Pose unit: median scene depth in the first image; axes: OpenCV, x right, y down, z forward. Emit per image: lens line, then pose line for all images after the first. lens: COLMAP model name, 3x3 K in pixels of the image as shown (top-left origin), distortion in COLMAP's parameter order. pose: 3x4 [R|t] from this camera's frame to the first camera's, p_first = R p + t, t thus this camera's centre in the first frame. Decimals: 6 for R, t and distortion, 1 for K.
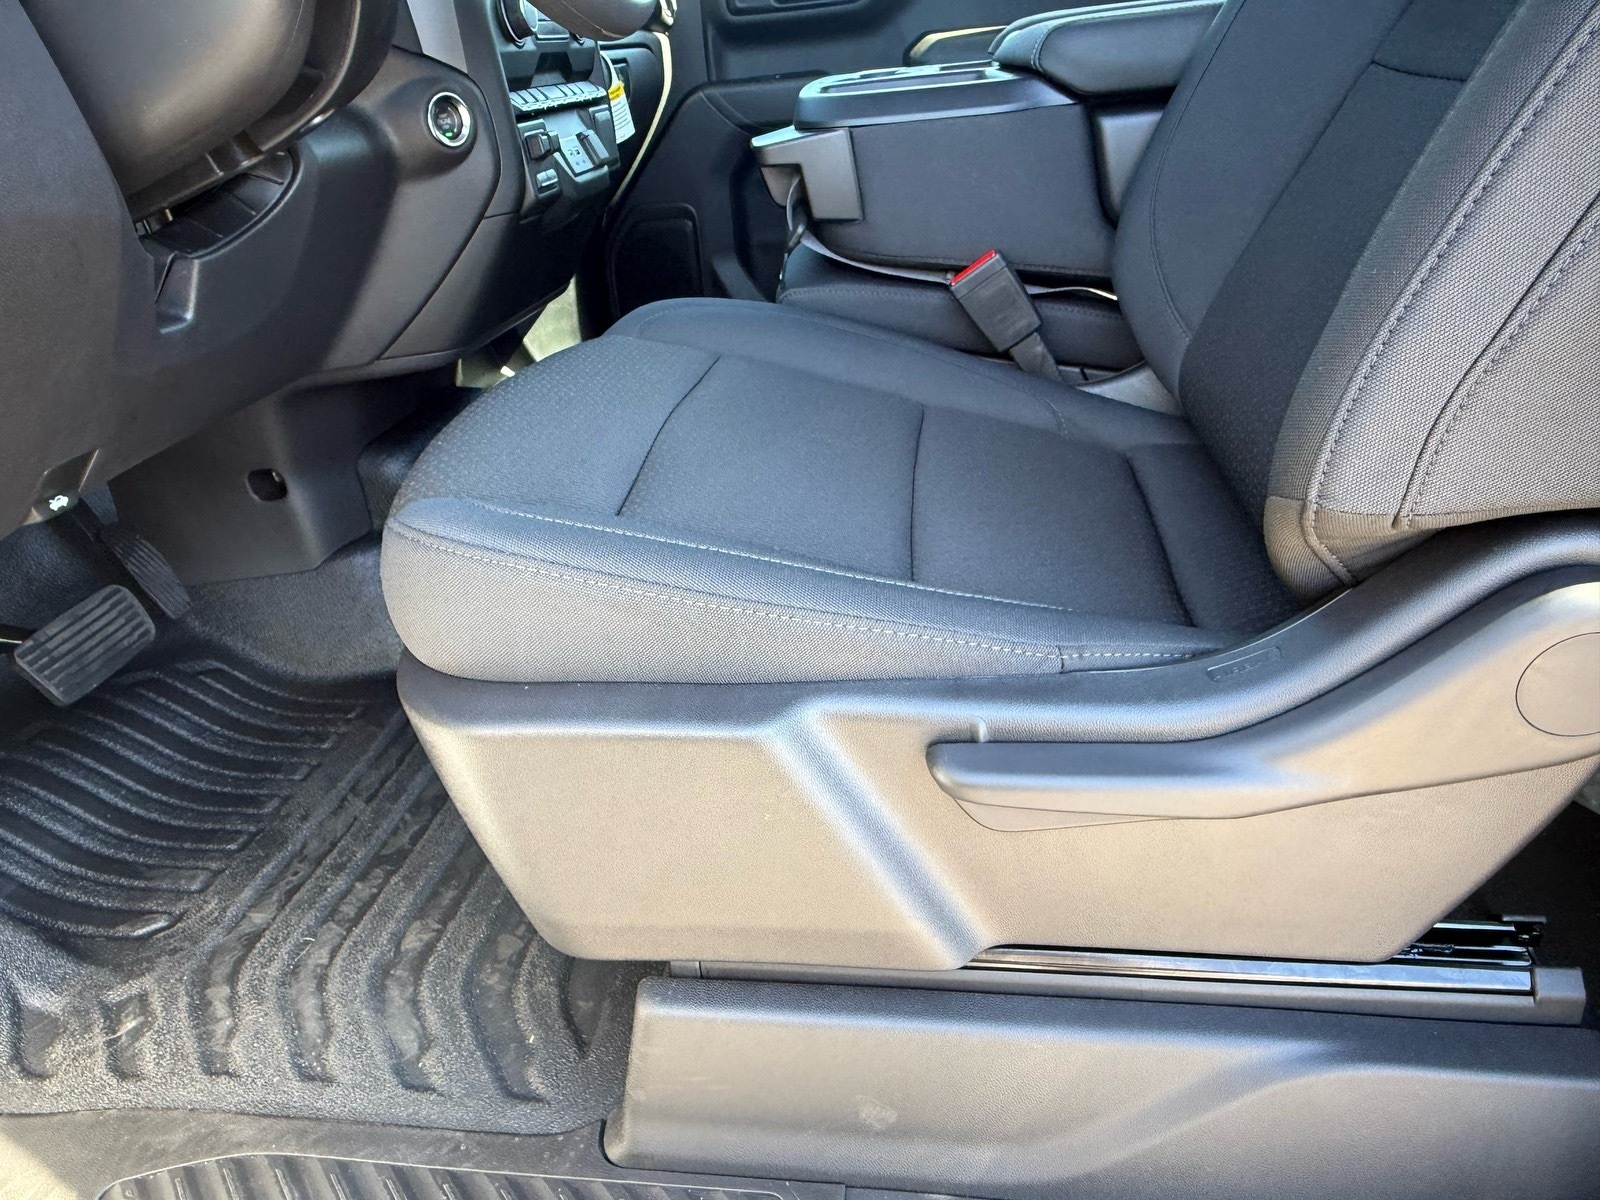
lens RADIAL K [[1102.2, 0, 775.8], [0, 1102.2, 581.5], [0, 0, 1]] dist [0.002049, -0.002927]
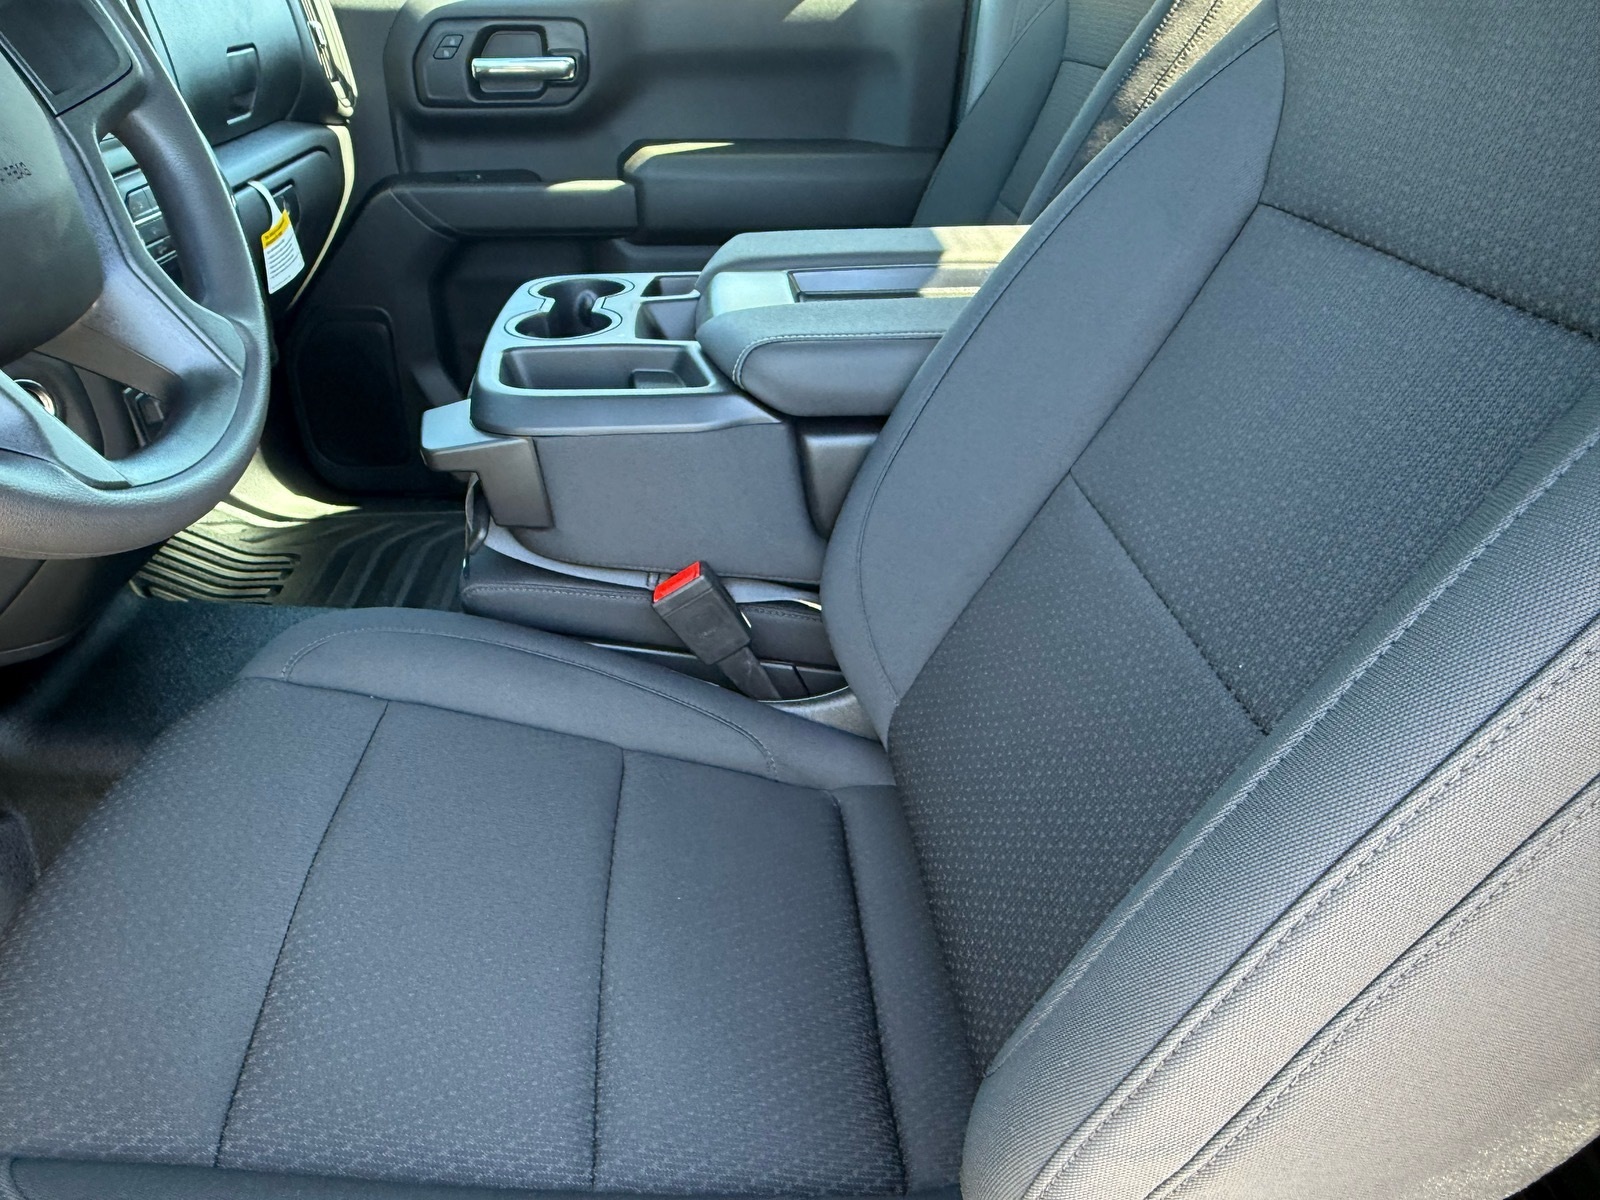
lens RADIAL K [[1102.2, 0, 790.8], [0, 1102.2, 601.4], [0, 0, 1]] dist [0.002049, -0.002927]
pose [[0.970943, -0.030584, 0.237347, 0.041660], [0.018931, 0.998508, 0.051221, -0.248240], [-0.238559, -0.045240, 0.970074, 0.067004]]
